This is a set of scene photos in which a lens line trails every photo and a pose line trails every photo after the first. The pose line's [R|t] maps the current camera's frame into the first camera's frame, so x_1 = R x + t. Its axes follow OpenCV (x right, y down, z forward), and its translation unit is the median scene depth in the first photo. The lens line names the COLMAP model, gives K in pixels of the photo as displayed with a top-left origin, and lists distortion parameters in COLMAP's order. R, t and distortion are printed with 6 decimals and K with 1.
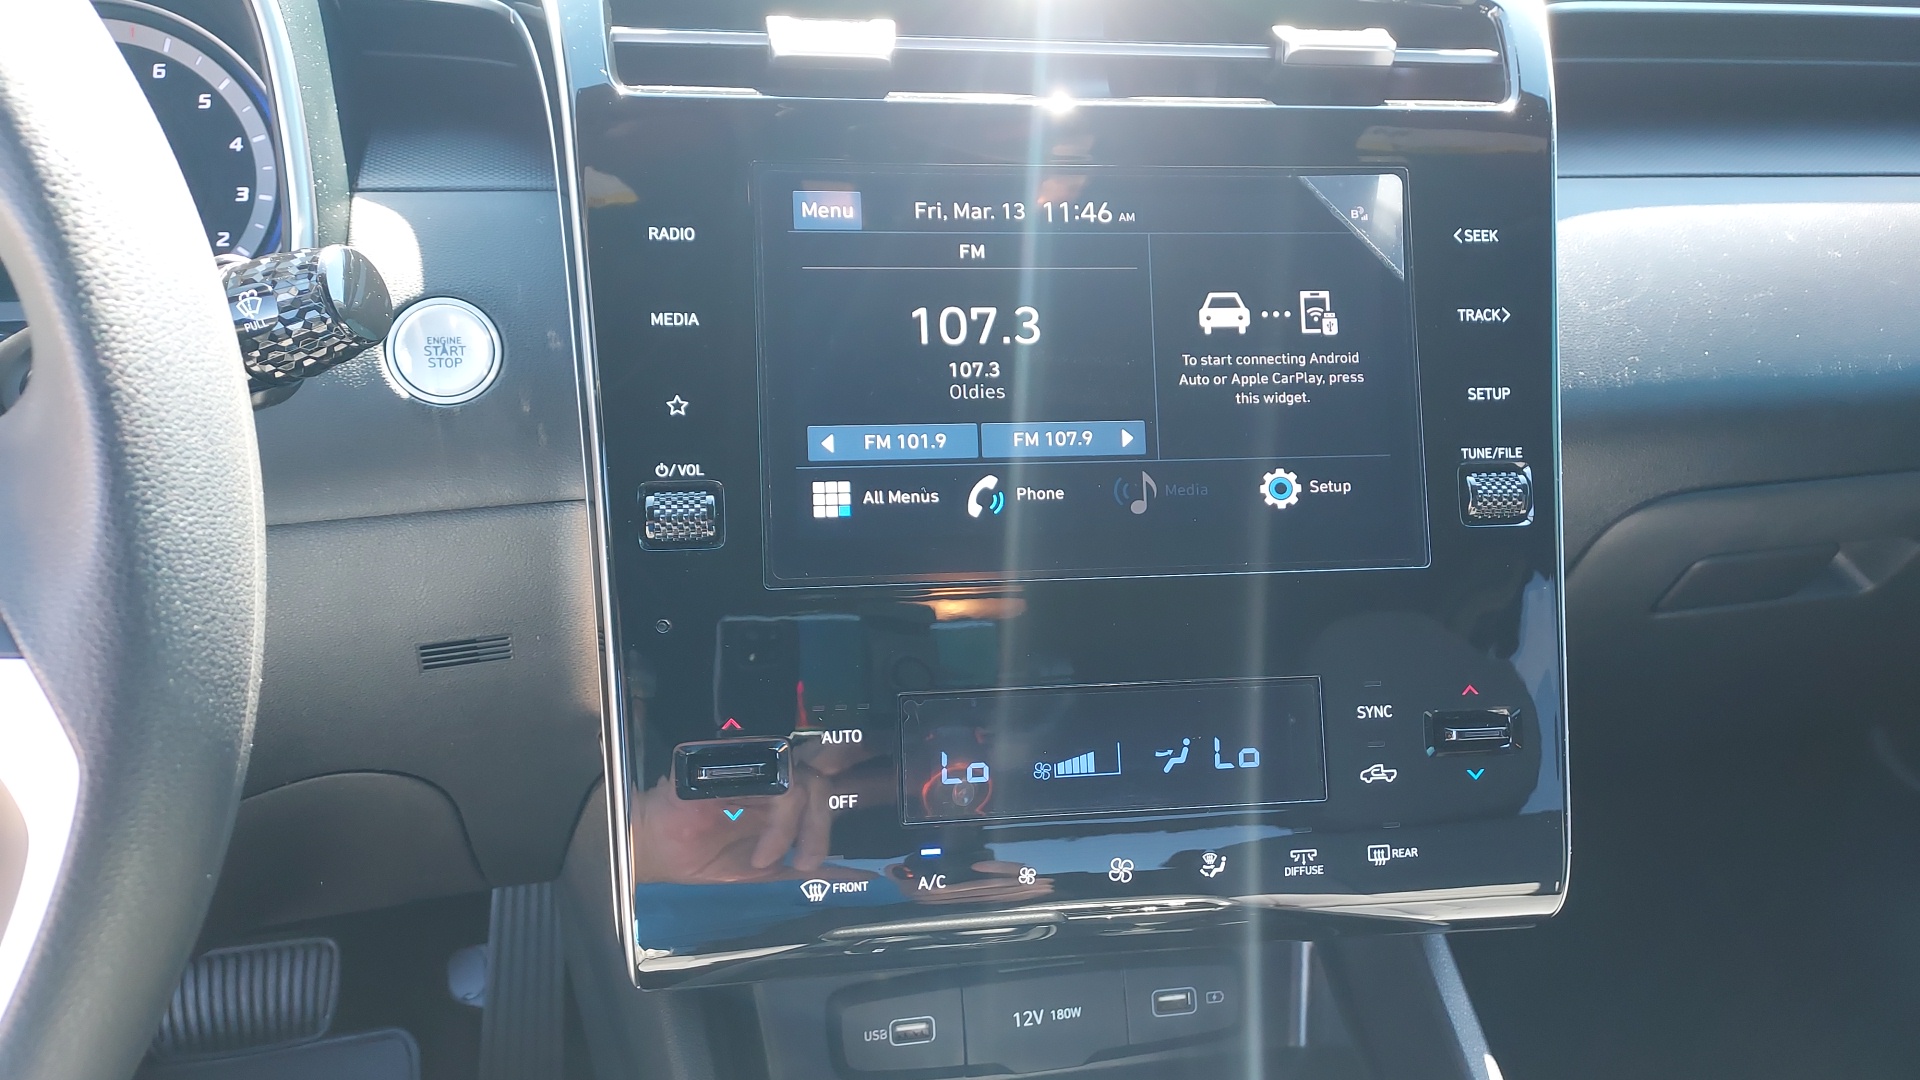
lens RADIAL K [[1395.5, 0, 968.4], [0, 1395.5, 531.8], [0, 0, 1]] dist [0.090954, -0.121832]
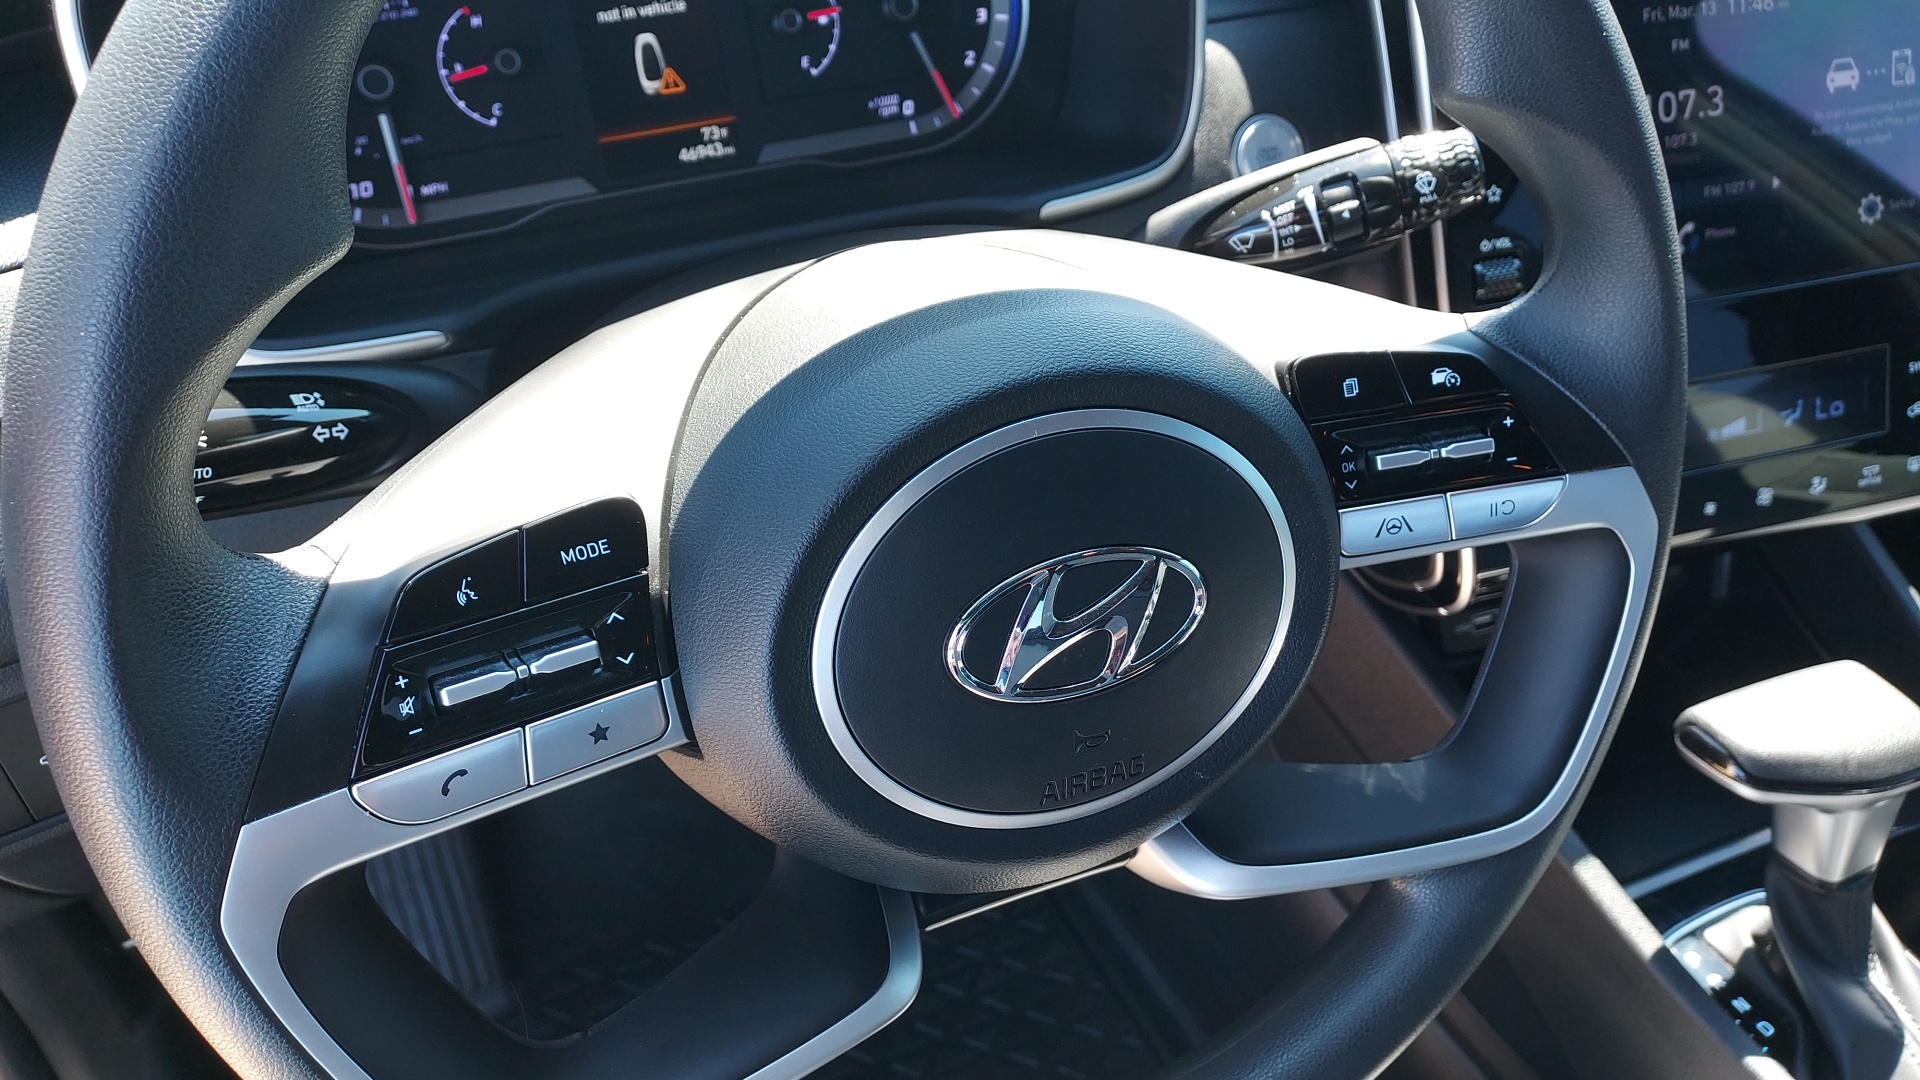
lens RADIAL K [[1421.4, 0, 960.7], [0, 1421.4, 519.4], [0, 0, 1]] dist [-0.012473, 0.037096]
pose [[0.986545, -0.115127, 0.116078, -0.831258], [0.079901, 0.958966, 0.272028, -0.186436], [-0.142633, -0.259093, 0.955263, -0.256354]]
